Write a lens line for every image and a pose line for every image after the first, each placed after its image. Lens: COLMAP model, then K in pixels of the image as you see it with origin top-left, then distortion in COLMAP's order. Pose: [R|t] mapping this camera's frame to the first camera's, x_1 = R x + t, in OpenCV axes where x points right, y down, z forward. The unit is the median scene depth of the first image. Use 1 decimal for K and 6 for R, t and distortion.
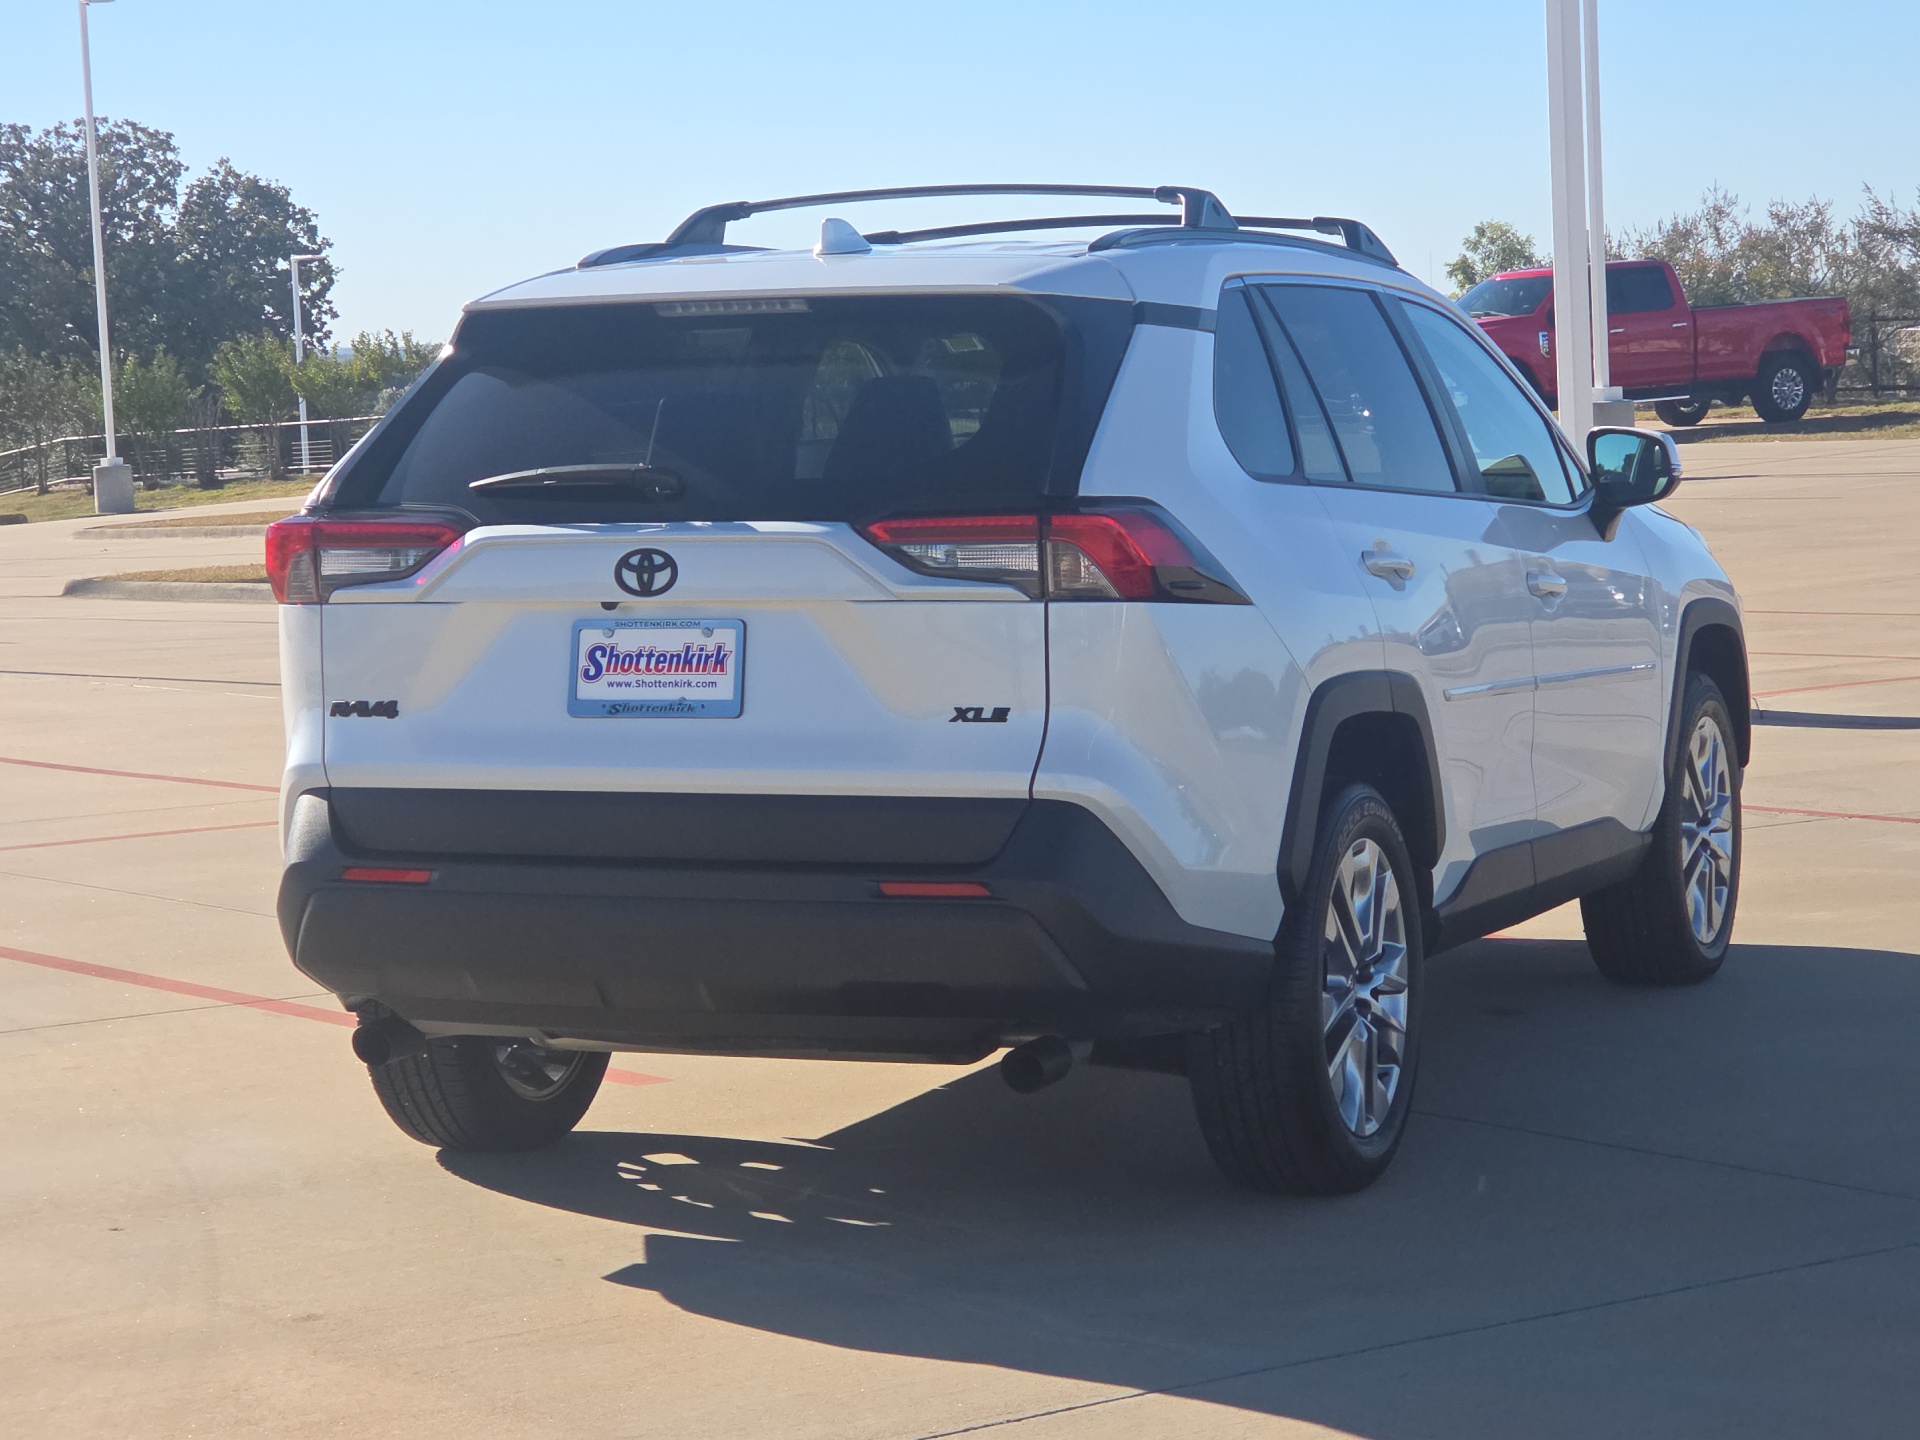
lens RADIAL K [[3838.2, 0, 956.9], [0, 3838.2, 726.3], [0, 0, 1]] dist [0.040594, 0.000000]
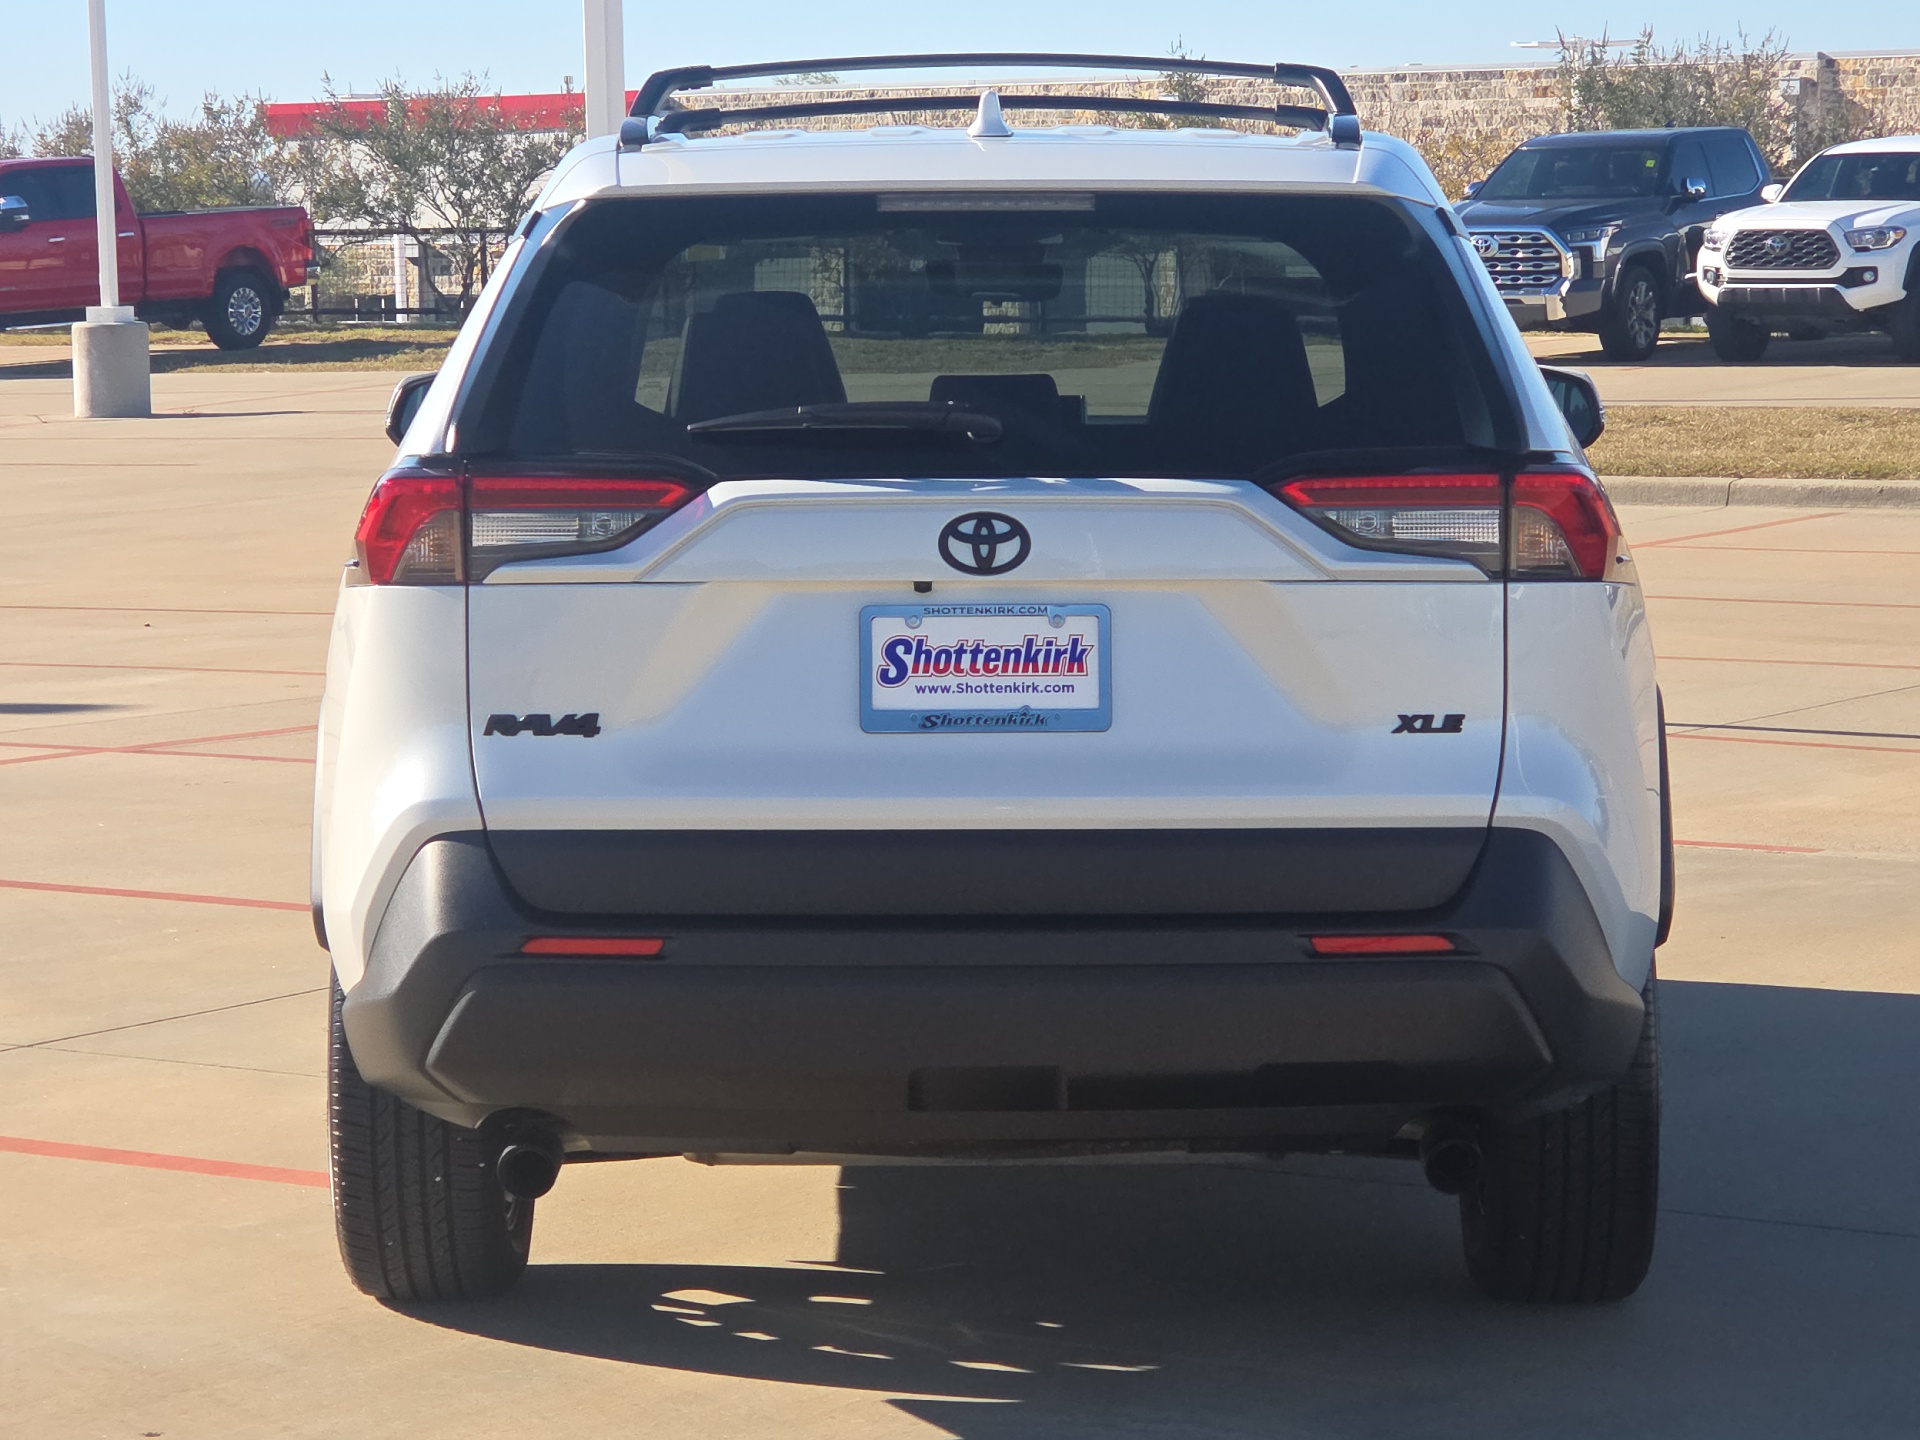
lens RADIAL K [[4548.6, 0, 964.3], [0, 4548.6, 717.4], [0, 0, 1]] dist [-0.227988, 0.000000]
pose [[0.932777, -0.012577, 0.360235, -0.412519], [0.011562, 0.999921, 0.004972, -0.009831], [-0.360269, -0.000473, 0.932848, 0.151142]]
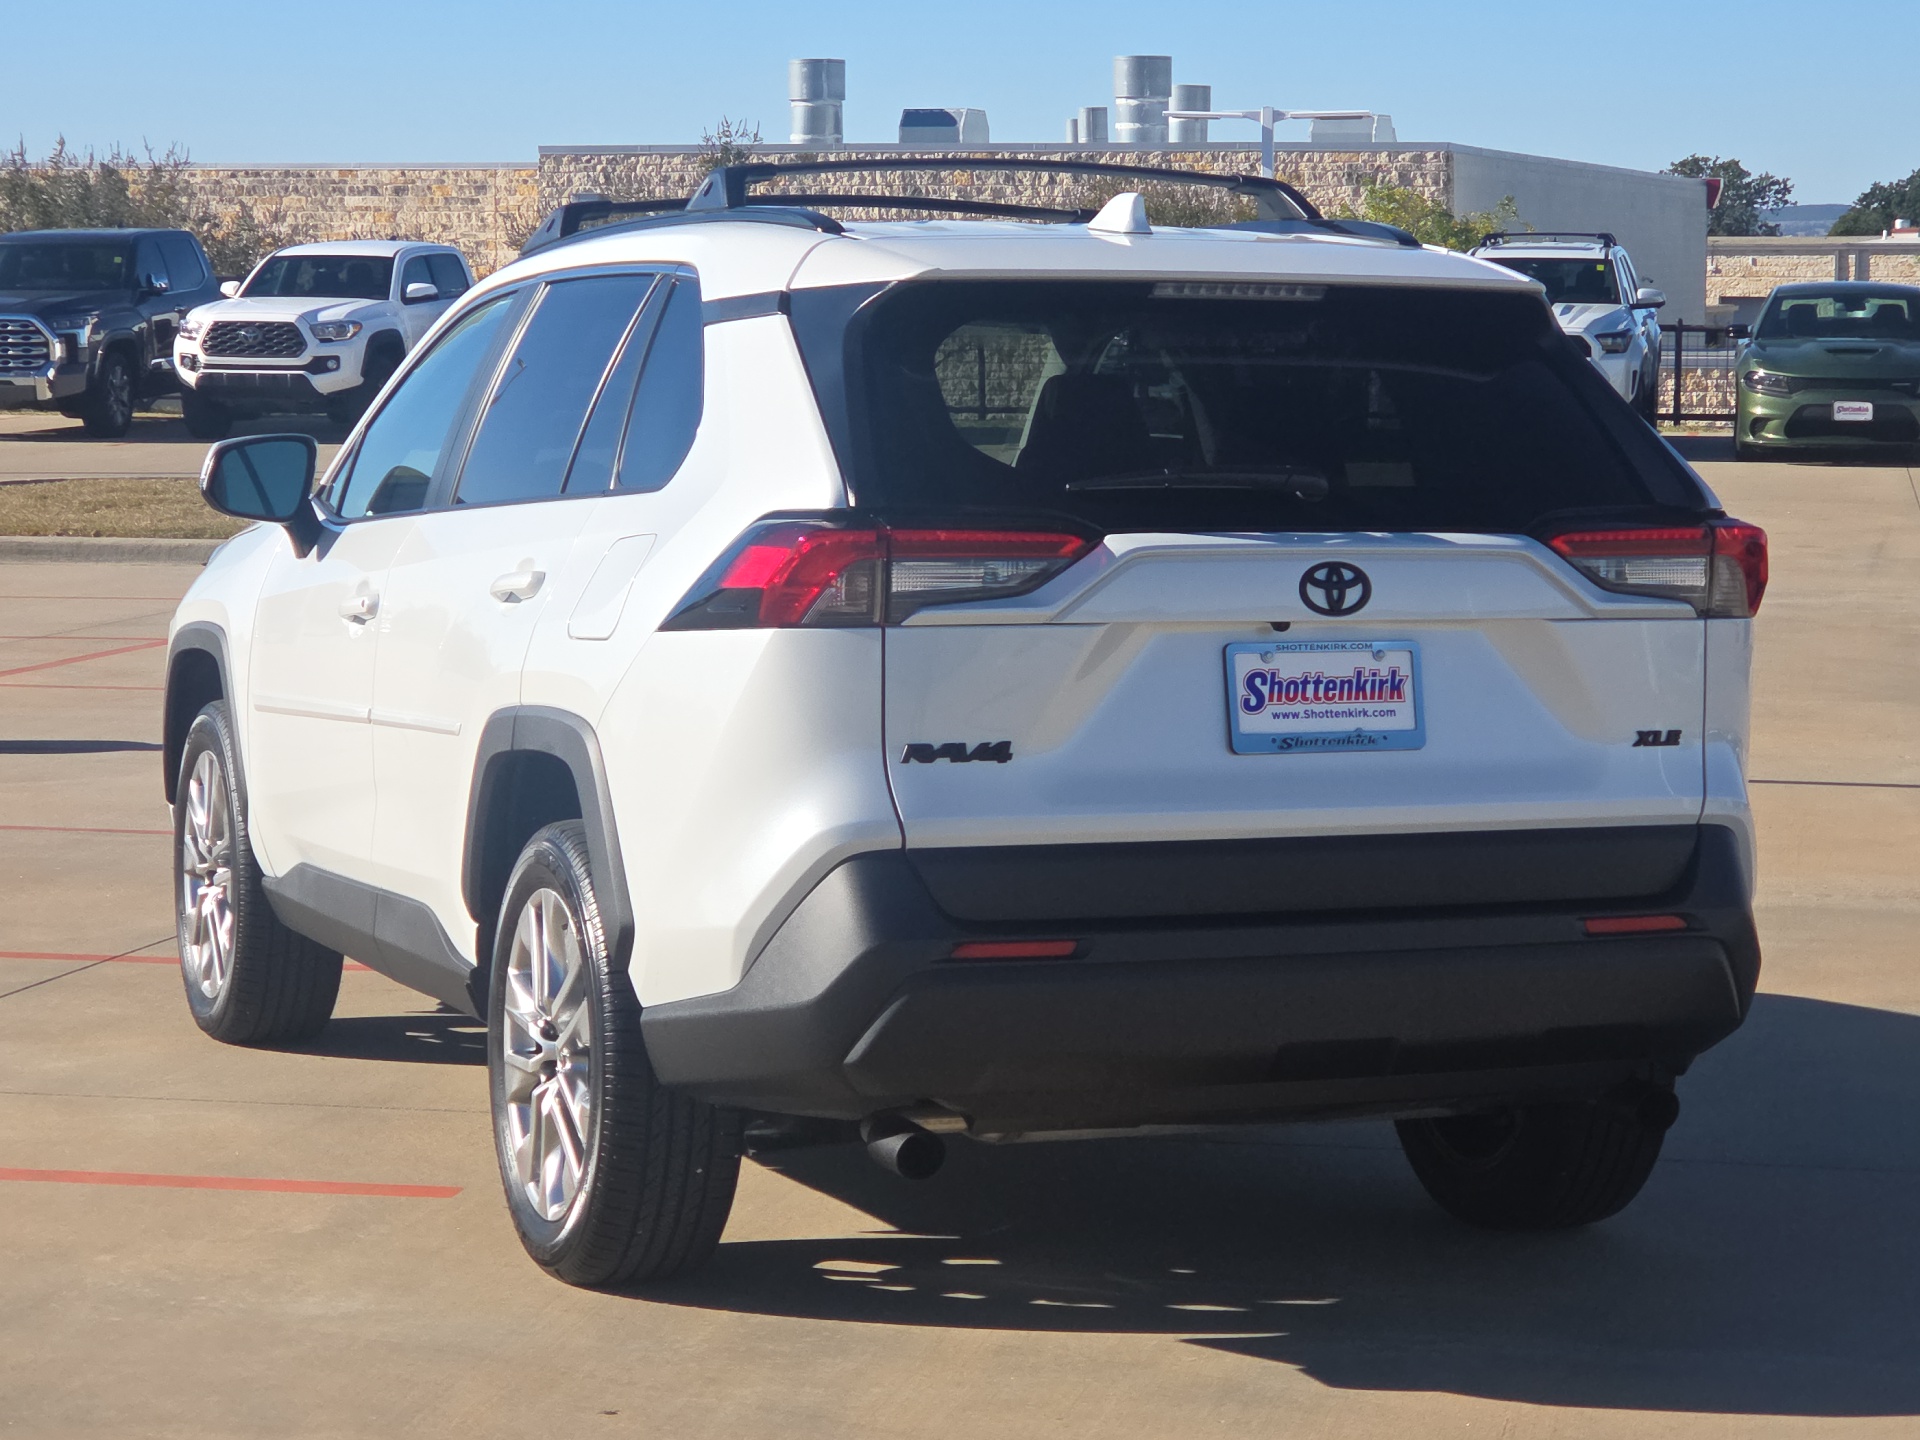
lens RADIAL K [[3961.5, 0, 964.2], [0, 3961.5, 800.7], [0, 0, 1]] dist [0.060070, 0.000000]
pose [[0.740914, -0.035797, 0.670645, -0.760729], [0.026490, 0.999359, 0.024077, -0.015333], [-0.671077, -0.000073, 0.741388, 0.375896]]
